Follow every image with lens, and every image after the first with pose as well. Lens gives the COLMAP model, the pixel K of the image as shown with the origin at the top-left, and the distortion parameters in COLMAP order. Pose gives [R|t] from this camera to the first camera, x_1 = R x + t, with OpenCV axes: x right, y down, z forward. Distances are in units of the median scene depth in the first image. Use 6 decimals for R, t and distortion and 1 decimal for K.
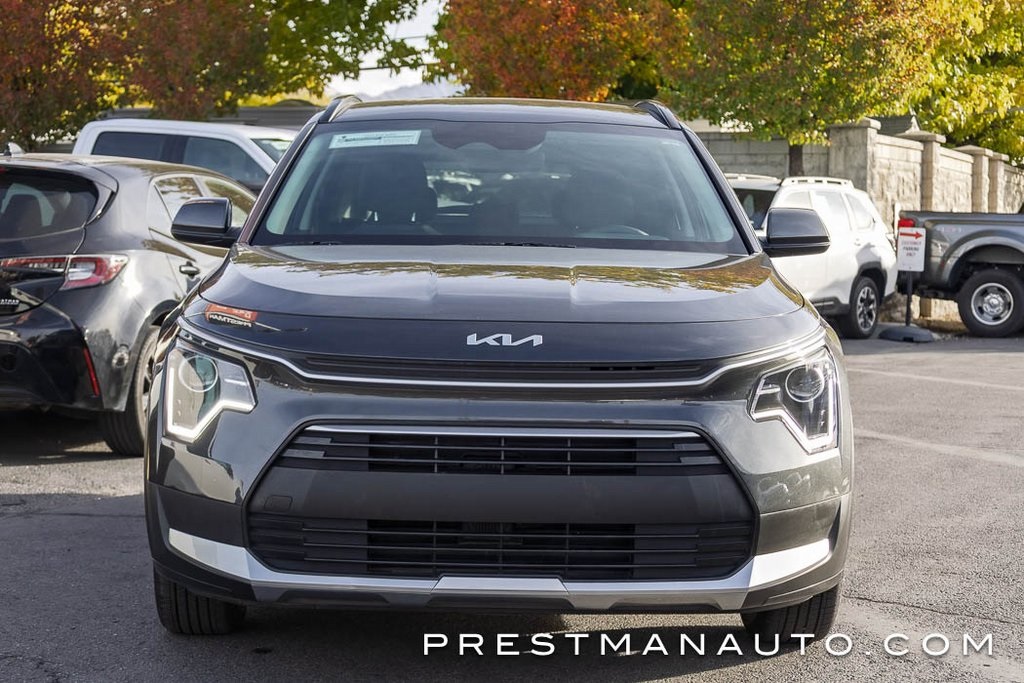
lens RADIAL K [[1812.7, 0, 517.0], [0, 1812.7, 349.0], [0, 0, 1]] dist [-0.035930, 0.000000]
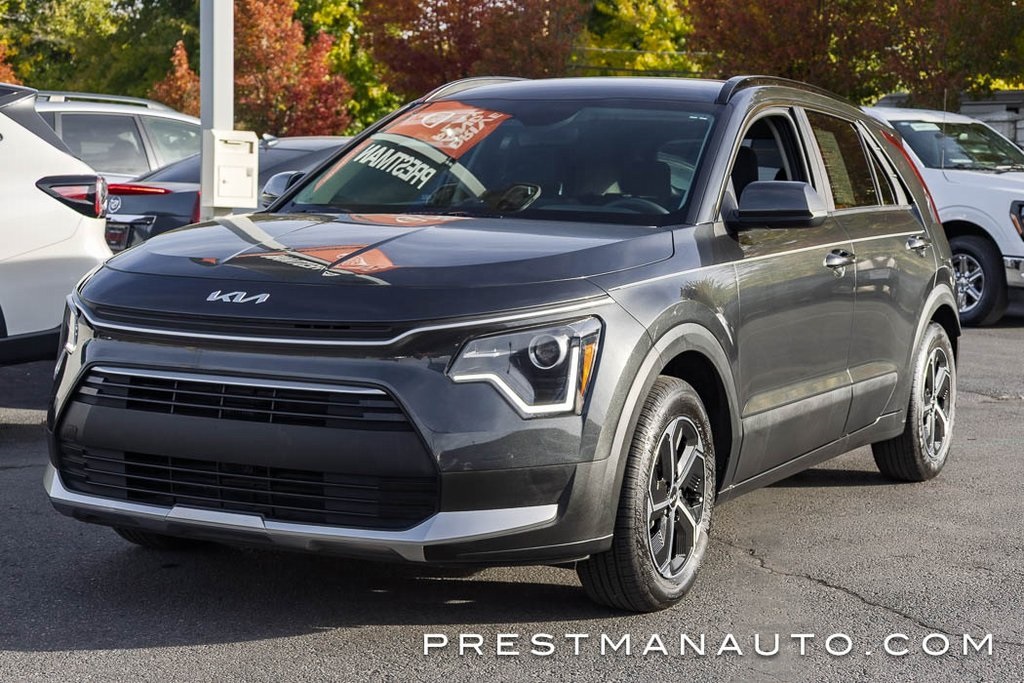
lens RADIAL K [[1724.3, 0, 515.4], [0, 1724.3, 338.0], [0, 0, 1]] dist [0.022009, 0.000000]
pose [[0.894142, 0.038925, -0.446090, 0.615282], [-0.035643, 0.999240, 0.015747, -0.002727], [0.446364, 0.001820, 0.894850, 0.137154]]
